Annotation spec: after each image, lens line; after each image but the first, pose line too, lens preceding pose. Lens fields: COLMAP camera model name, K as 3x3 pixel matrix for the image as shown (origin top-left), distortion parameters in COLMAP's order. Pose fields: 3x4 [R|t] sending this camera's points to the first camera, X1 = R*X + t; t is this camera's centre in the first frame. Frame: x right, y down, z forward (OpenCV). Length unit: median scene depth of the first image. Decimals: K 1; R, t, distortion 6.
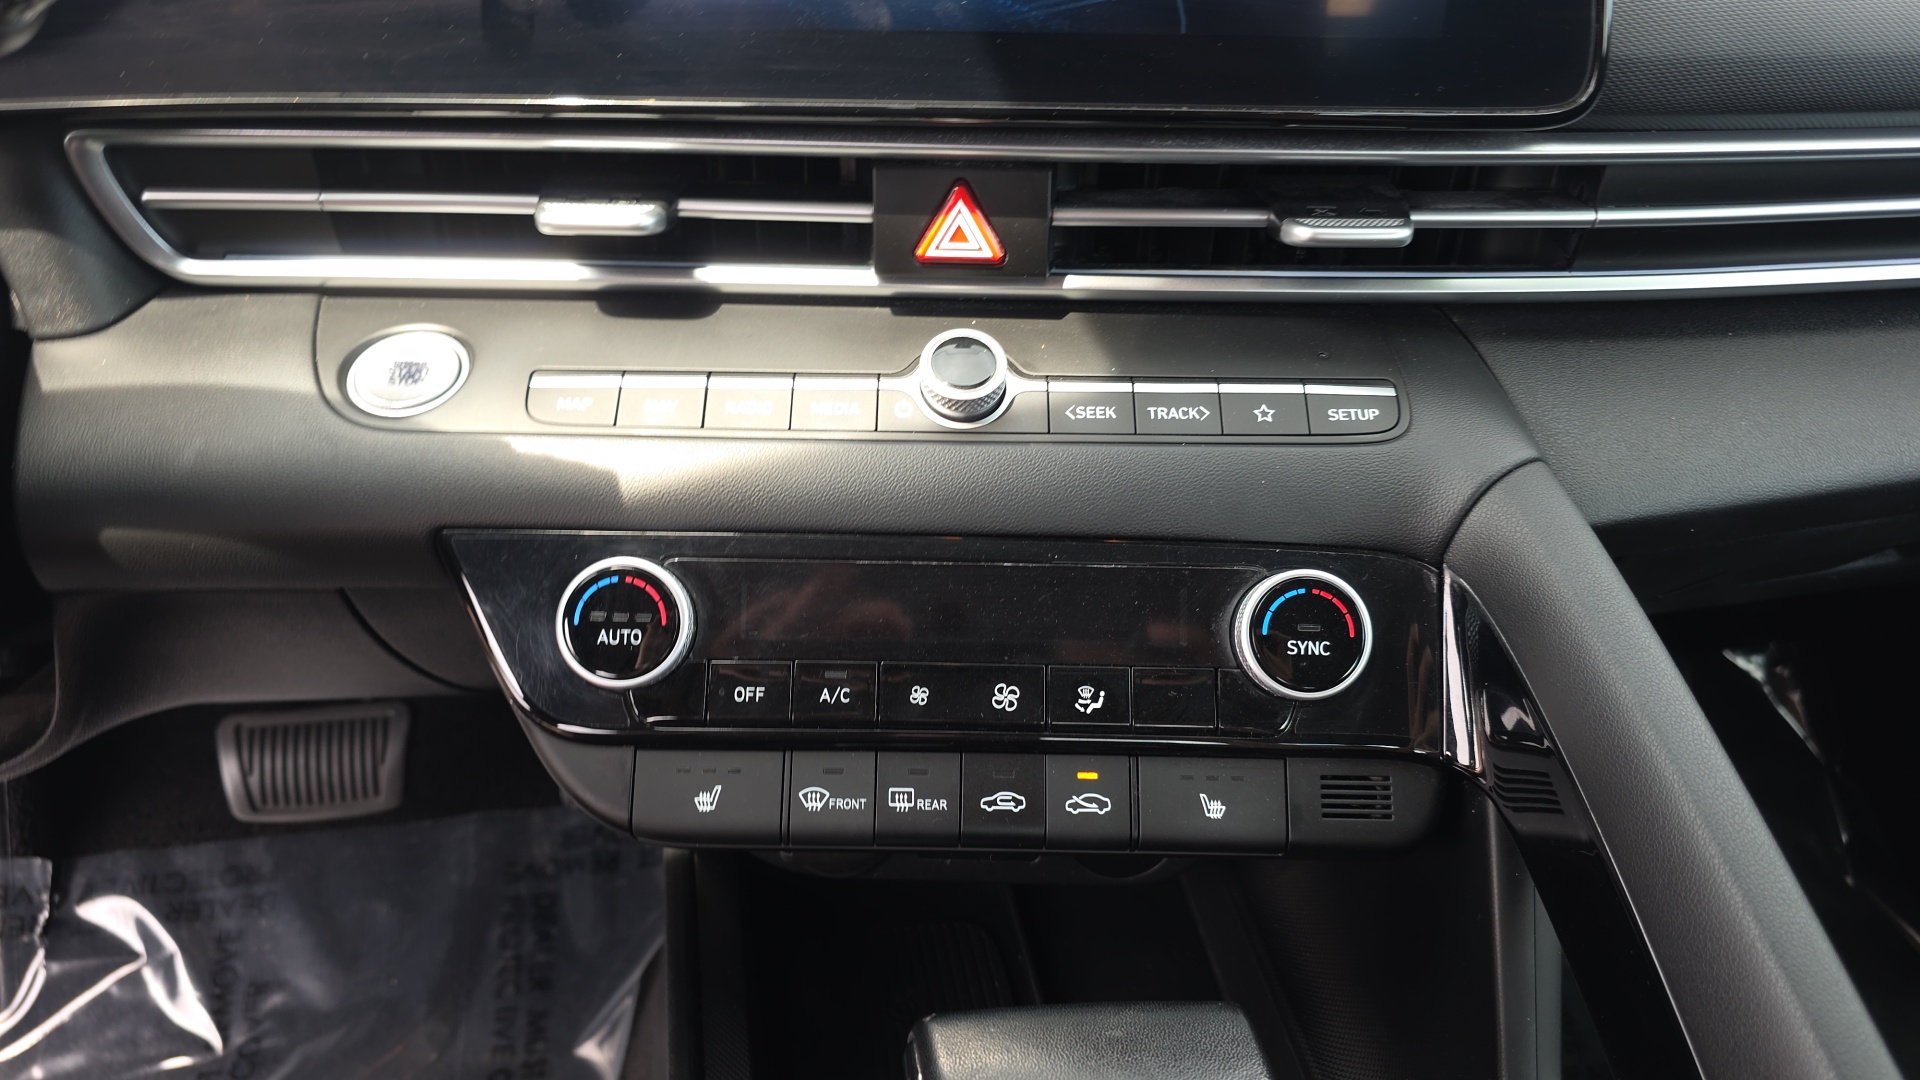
lens RADIAL K [[1290.6, 0, 933.9], [0, 1290.6, 531.6], [0, 0, 1]] dist [0.041941, -0.047981]
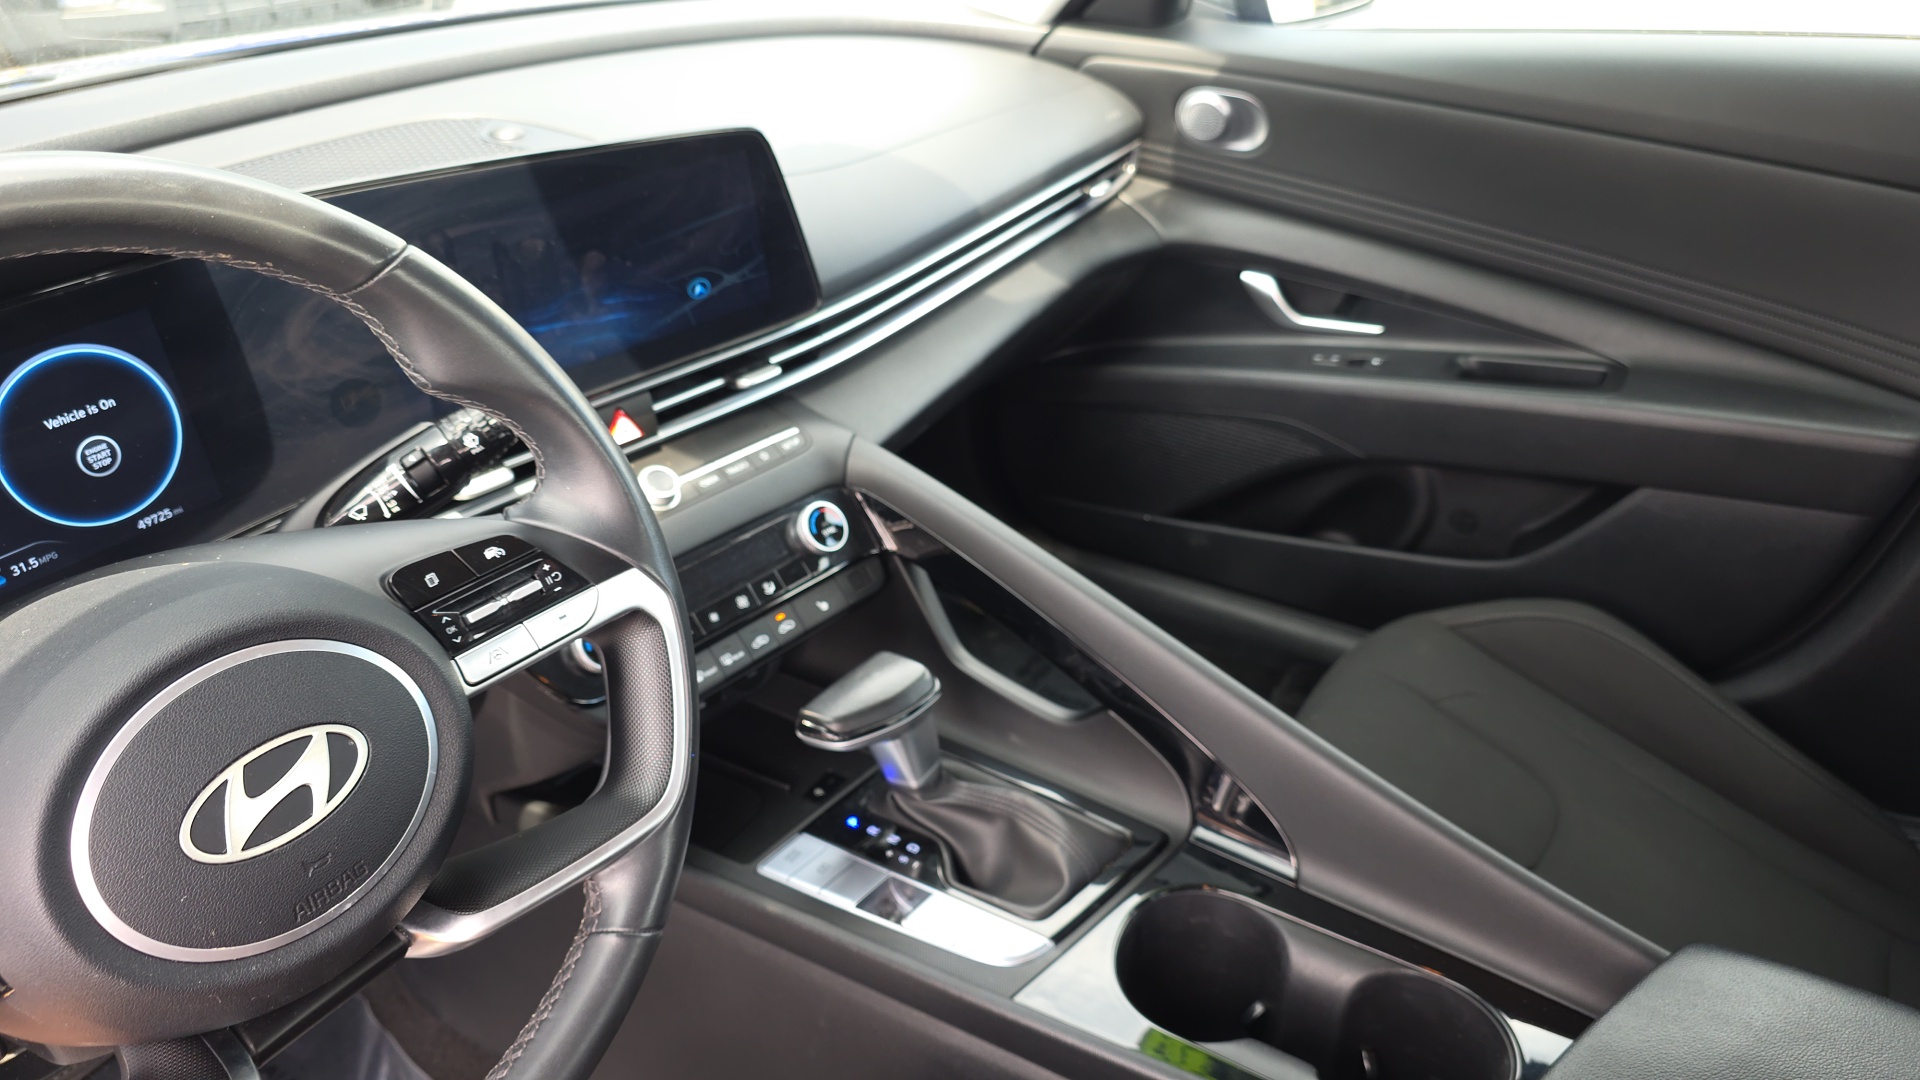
lens RADIAL K [[1290.6, 0, 931.9], [0, 1290.6, 556.0], [0, 0, 1]] dist [0.041941, -0.047981]
pose [[0.654206, -0.404847, 0.638837, -1.162339], [0.408991, 0.899883, 0.151448, -0.159849], [-0.636192, 0.162201, 0.754288, -0.997179]]
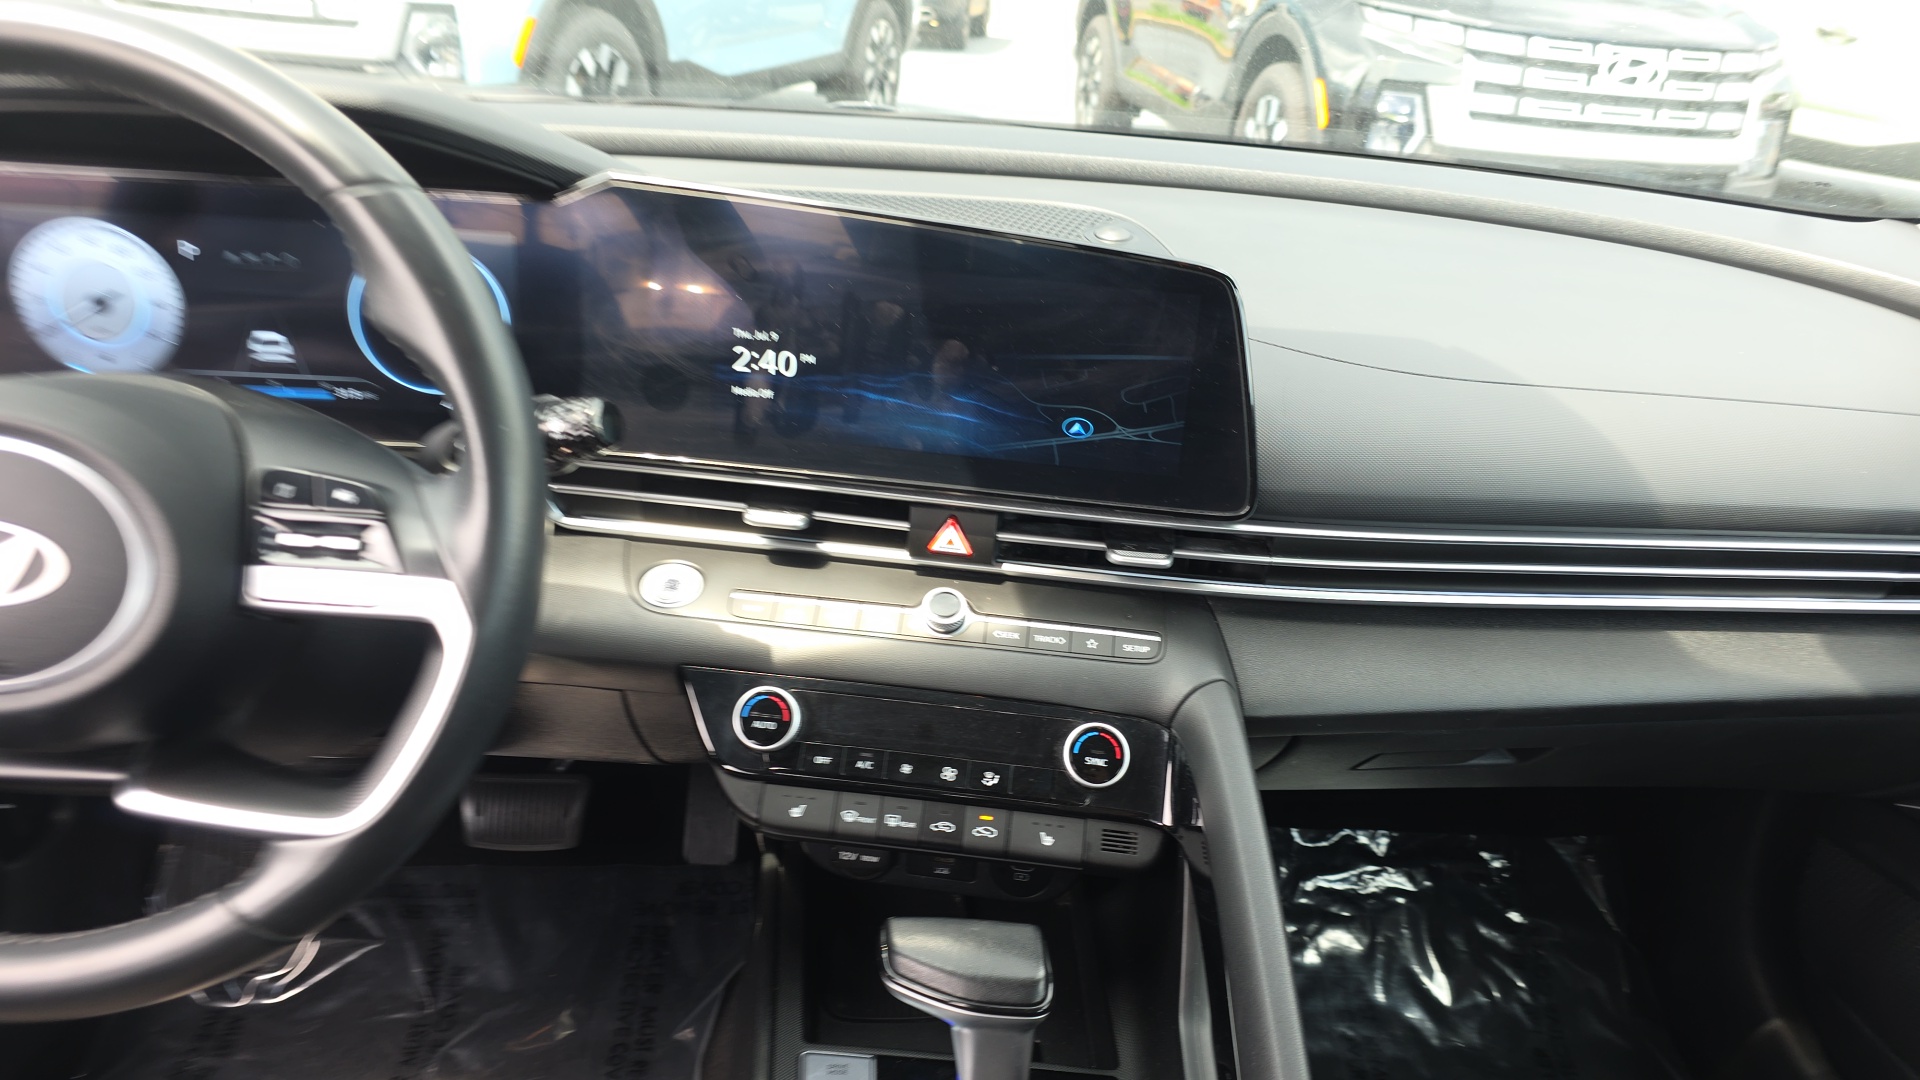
lens RADIAL K [[1290.6, 0, 983.9], [0, 1290.6, 560.4], [0, 0, 1]] dist [0.041941, -0.047981]
pose [[0.995539, 0.087354, -0.035668, 0.147383], [-0.090717, 0.990089, -0.107209, 0.009939], [0.025949, 0.109967, 0.993596, -0.999326]]
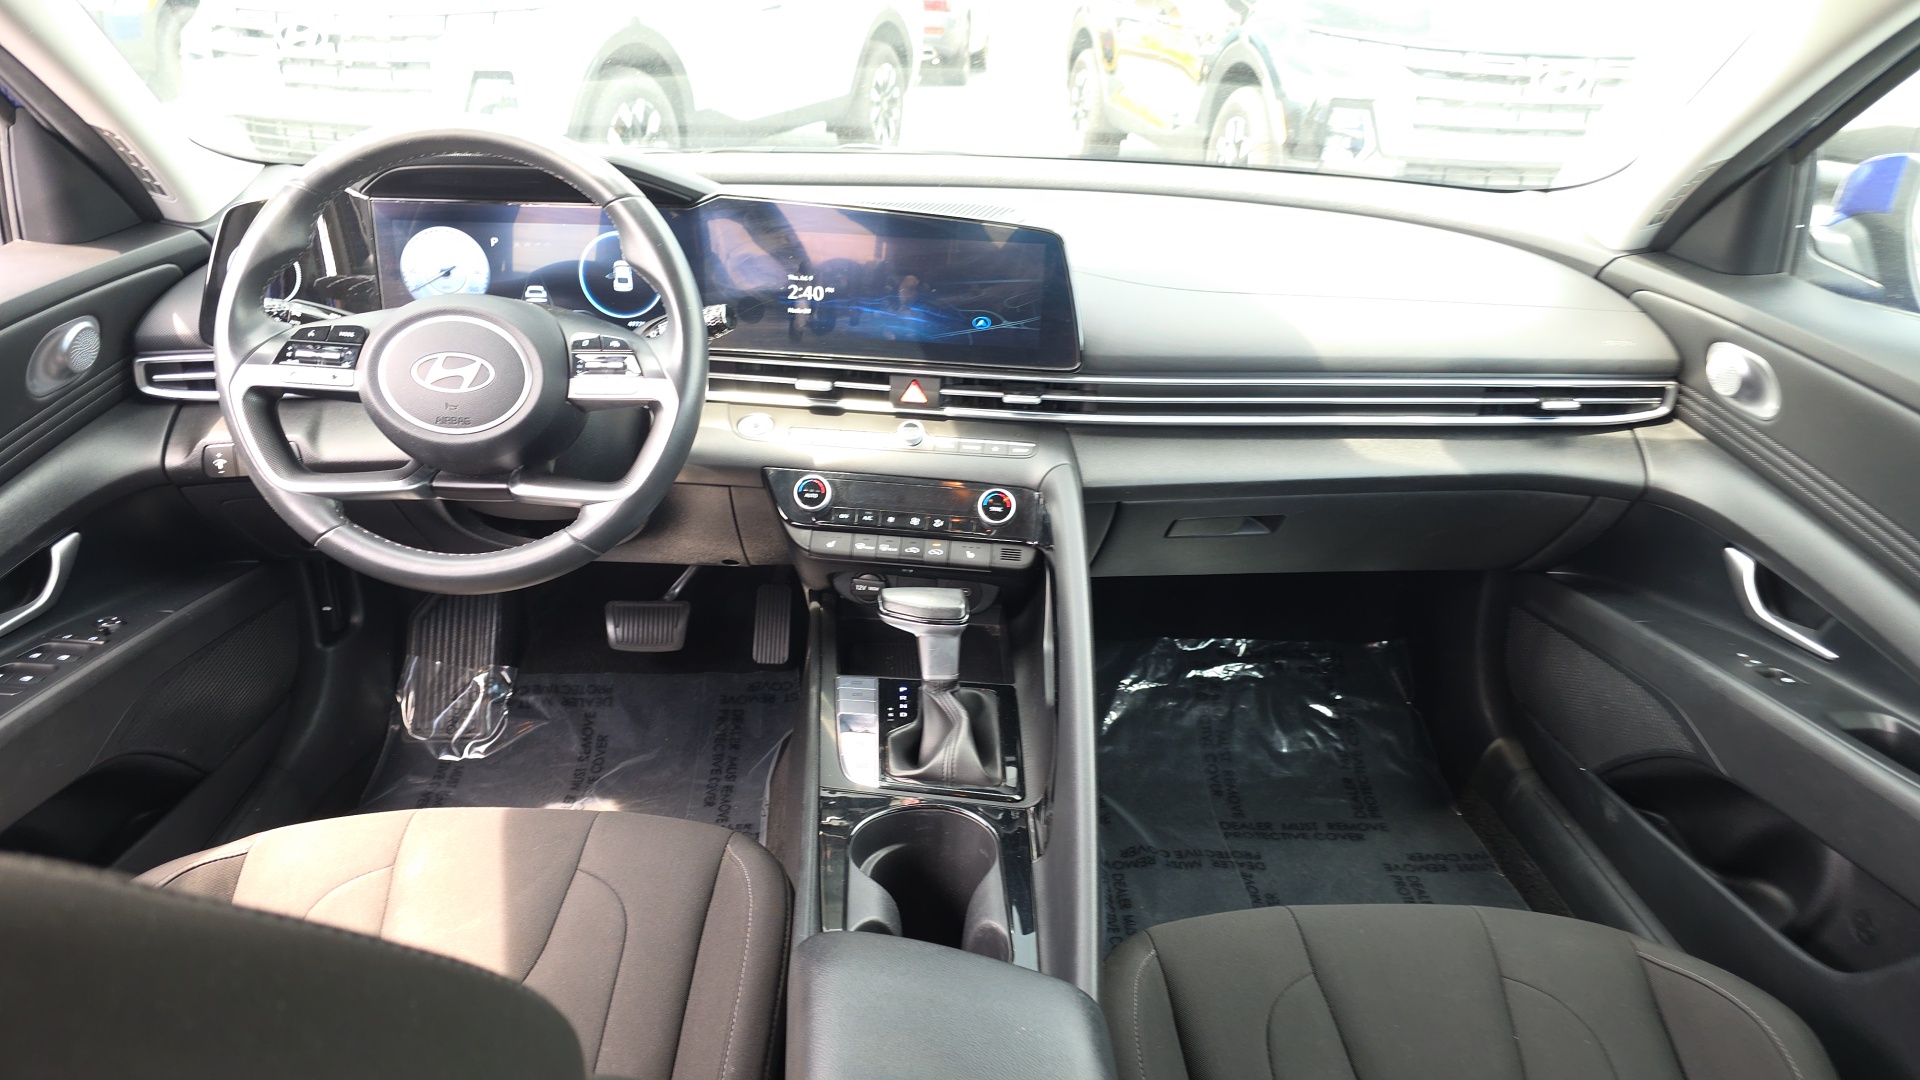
lens RADIAL K [[1290.6, 0, 949.1], [0, 1290.6, 558.7], [0, 0, 1]] dist [0.041941, -0.047981]
pose [[0.995245, 0.057090, -0.078919, 0.420688], [-0.066755, 0.989805, -0.125818, 0.649402], [0.070931, 0.130488, 0.988909, -2.414881]]
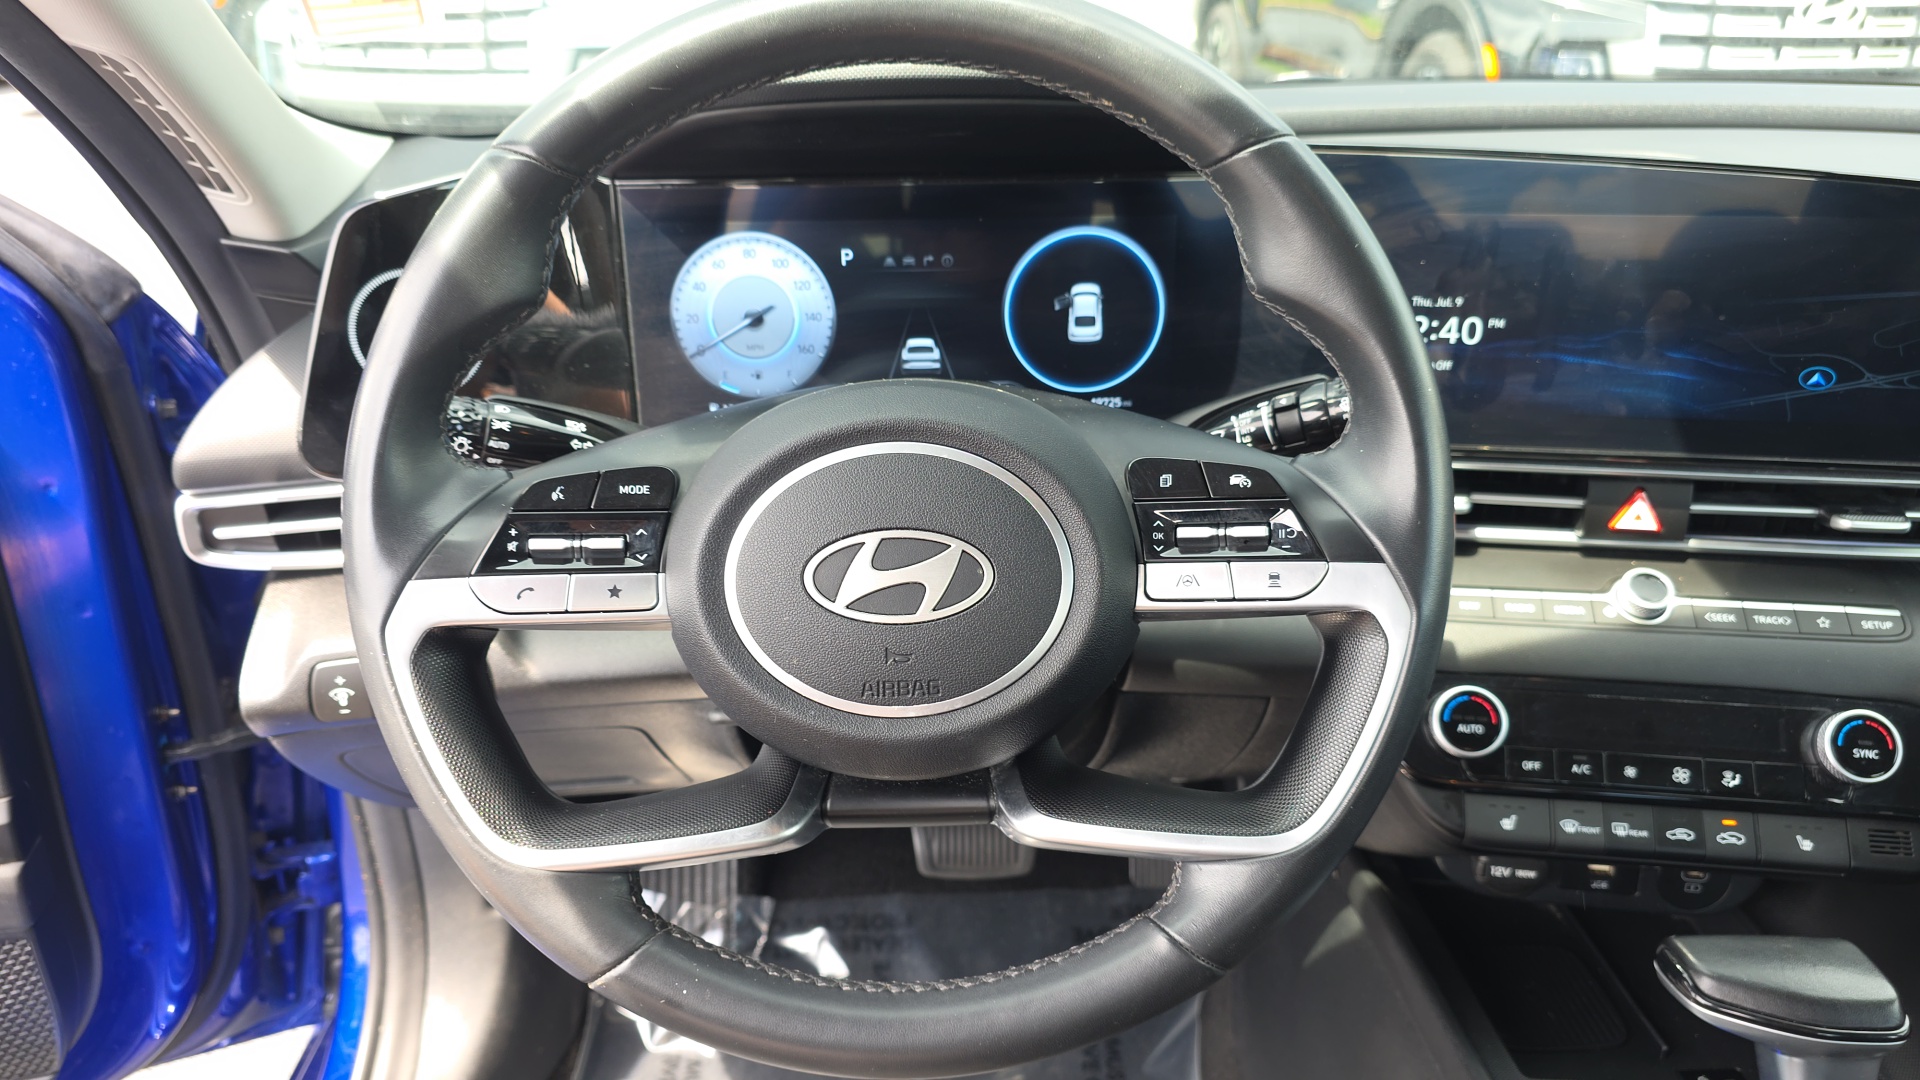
lens RADIAL K [[1290.6, 0, 969.7], [0, 1290.6, 548.8], [0, 0, 1]] dist [0.041941, -0.047981]
pose [[0.992020, 0.031005, -0.122205, -0.689860], [-0.045696, 0.991805, -0.119312, 0.075018], [0.117504, 0.123944, 0.985307, -0.906273]]
